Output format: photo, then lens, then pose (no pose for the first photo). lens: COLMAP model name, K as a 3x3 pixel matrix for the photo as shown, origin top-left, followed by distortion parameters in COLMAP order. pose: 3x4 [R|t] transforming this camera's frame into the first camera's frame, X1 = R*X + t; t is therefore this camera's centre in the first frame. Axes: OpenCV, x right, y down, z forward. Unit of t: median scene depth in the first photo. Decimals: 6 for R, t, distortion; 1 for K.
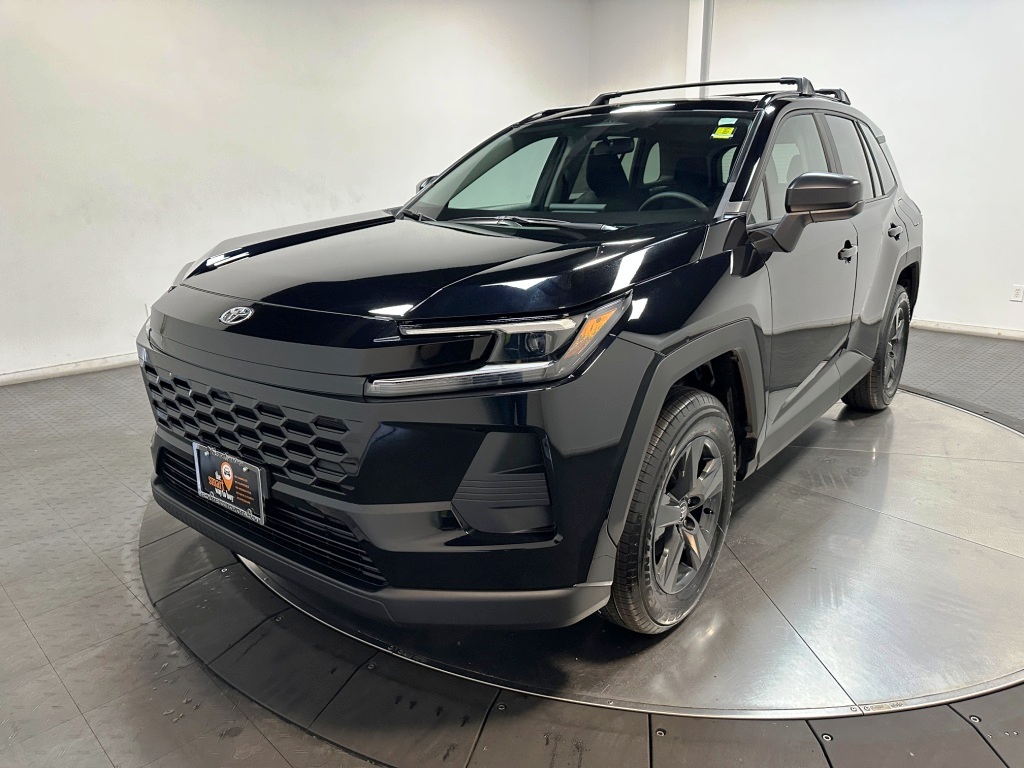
lens RADIAL K [[723.8, 0, 511.7], [0, 723.8, 371.5], [0, 0, 1]] dist [0.111436, 0.001295]
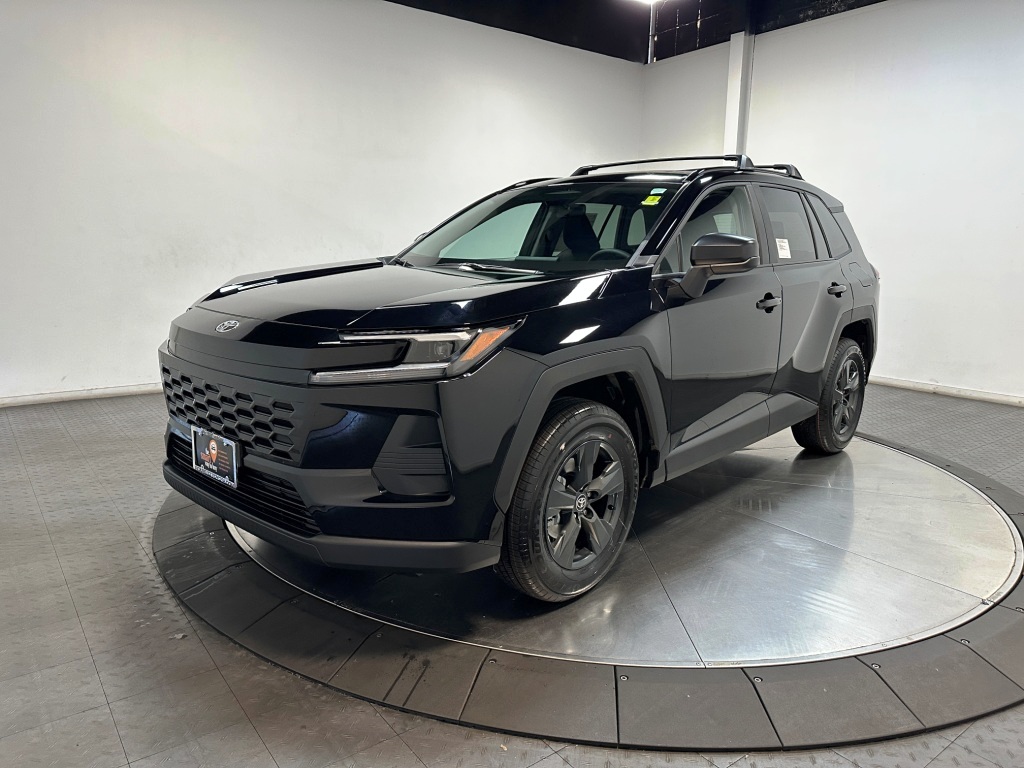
lens RADIAL K [[710.4, 0, 512.0], [0, 710.4, 384.0], [0, 0, 1]] dist [0.192415, -0.001190]
pose [[0.995913, 0.037849, -0.082009, 0.211227], [-0.043366, 0.996839, -0.066572, 0.080396], [0.079230, 0.069856, 0.994406, -0.214351]]
